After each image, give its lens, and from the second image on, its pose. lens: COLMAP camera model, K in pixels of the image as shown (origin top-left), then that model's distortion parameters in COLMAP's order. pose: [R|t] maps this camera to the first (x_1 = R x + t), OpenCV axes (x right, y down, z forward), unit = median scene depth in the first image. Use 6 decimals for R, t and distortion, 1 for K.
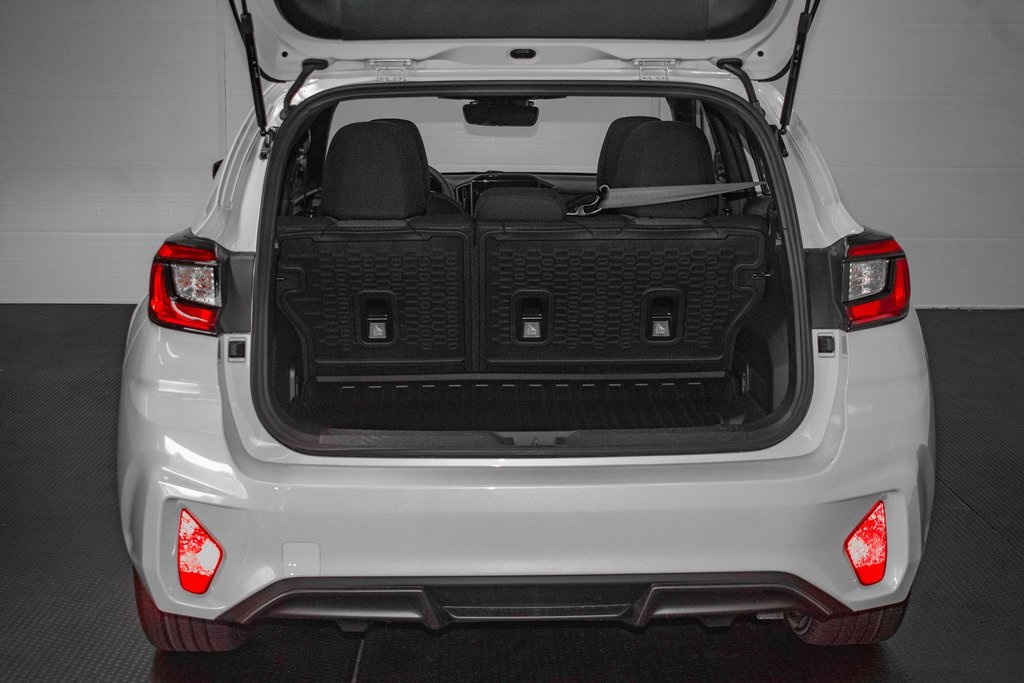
lens RADIAL K [[1516.2, 0, 492.2], [0, 1516.2, 342.1], [0, 0, 1]] dist [-0.011291, -0.027687]
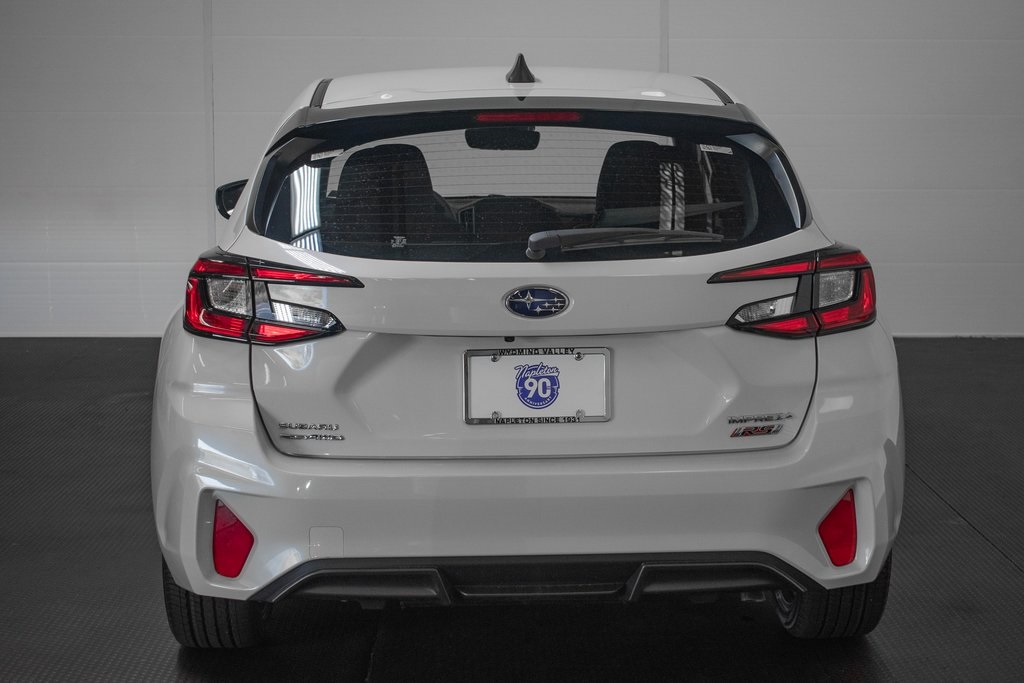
lens RADIAL K [[1689.9, 0, 512.0], [0, 1689.9, 341.5], [0, 0, 1]] dist [0.010448, 0.014328]
pose [[0.999919, -0.005832, 0.011335, -0.003166], [0.006138, 0.999613, -0.027147, 0.029076], [-0.011173, 0.027215, 0.999567, -0.228278]]
